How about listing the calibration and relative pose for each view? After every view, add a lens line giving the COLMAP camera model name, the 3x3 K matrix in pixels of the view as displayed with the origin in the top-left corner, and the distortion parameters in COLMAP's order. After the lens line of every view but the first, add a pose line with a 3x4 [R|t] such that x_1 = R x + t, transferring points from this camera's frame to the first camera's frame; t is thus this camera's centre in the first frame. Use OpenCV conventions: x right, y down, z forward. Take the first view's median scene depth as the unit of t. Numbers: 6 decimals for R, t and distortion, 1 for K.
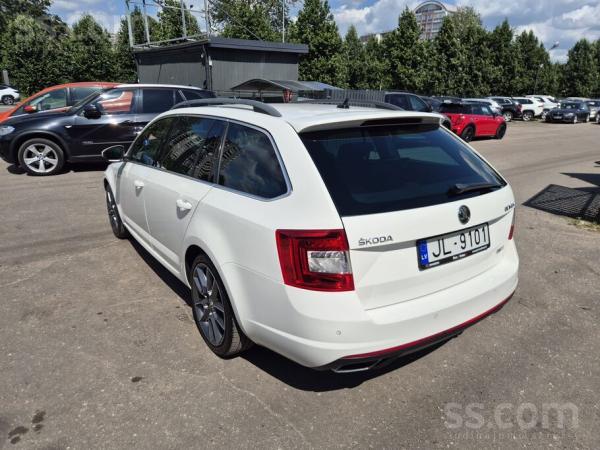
lens RADIAL K [[425.9, 0, 300.0], [0, 425.9, 225.0], [0, 0, 1]] dist [0.057746, -0.032763]
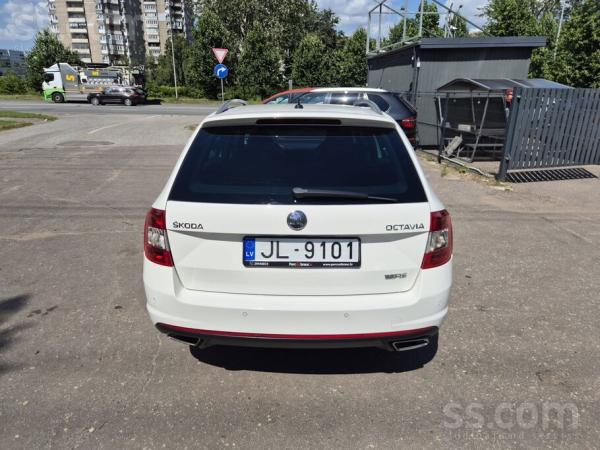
lens RADIAL K [[425.9, 0, 300.0], [0, 425.9, 225.0], [0, 0, 1]] dist [0.057746, -0.032763]
pose [[0.808165, 0.164377, -0.565553, 0.862066], [-0.168281, 0.984678, 0.045725, -0.053534], [0.564404, 0.058219, 0.823443, 0.221569]]
